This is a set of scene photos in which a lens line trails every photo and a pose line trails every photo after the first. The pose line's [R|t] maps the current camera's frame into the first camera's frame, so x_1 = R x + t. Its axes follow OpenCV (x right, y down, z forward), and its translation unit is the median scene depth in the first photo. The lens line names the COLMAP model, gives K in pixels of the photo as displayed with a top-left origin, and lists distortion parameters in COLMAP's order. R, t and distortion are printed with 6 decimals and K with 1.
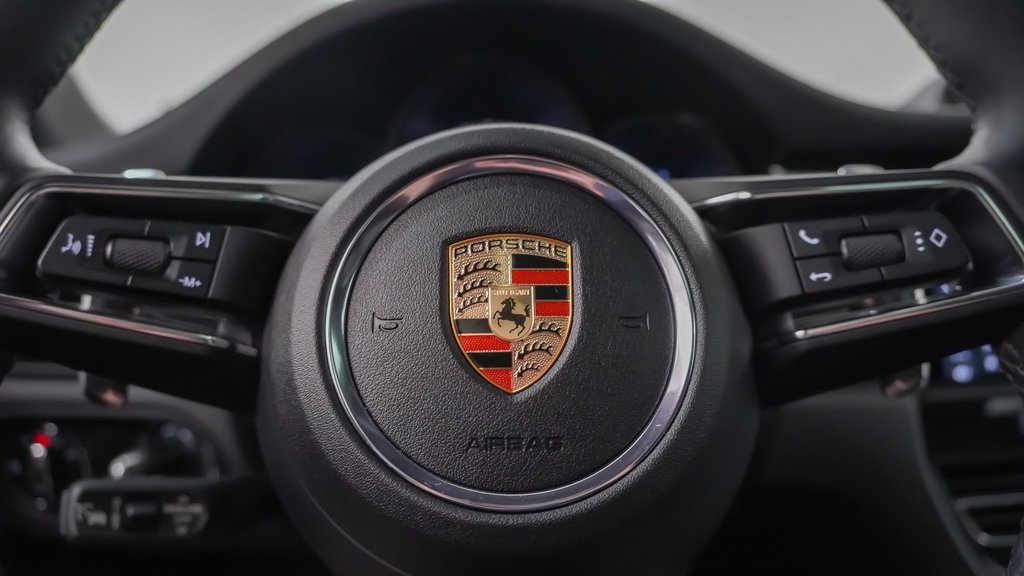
lens RADIAL K [[813.5, 0, 512.0], [0, 813.5, 288.0], [0, 0, 1]] dist [-0.207871, 0.112544]
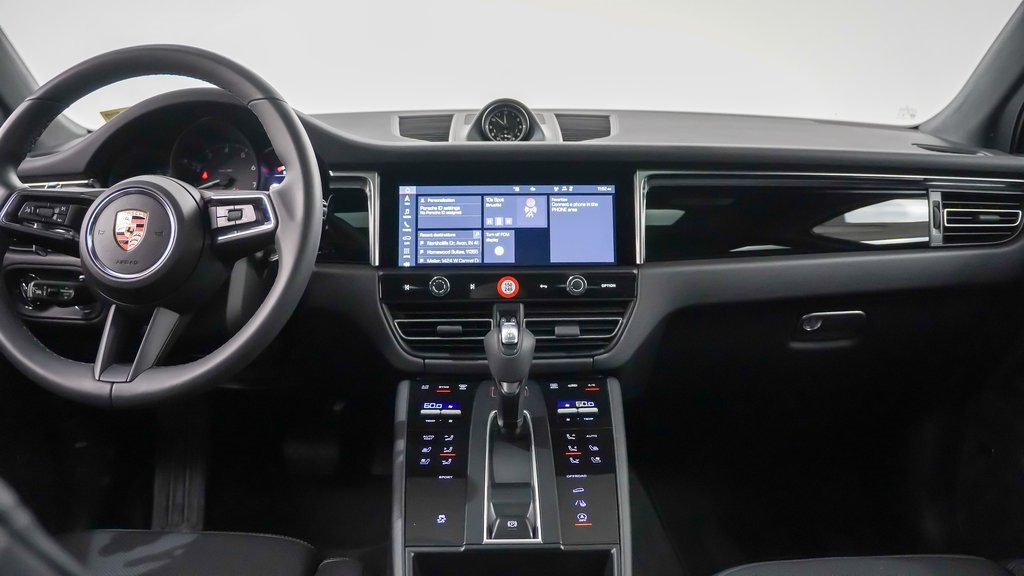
lens RADIAL K [[813.5, 0, 512.0], [0, 813.5, 288.0], [0, 0, 1]] dist [-0.207871, 0.112544]
pose [[0.999176, 0.037021, -0.016640, 1.800536], [-0.035105, 0.994004, 0.103552, -0.139150], [0.020374, -0.102883, 0.994485, -2.578578]]
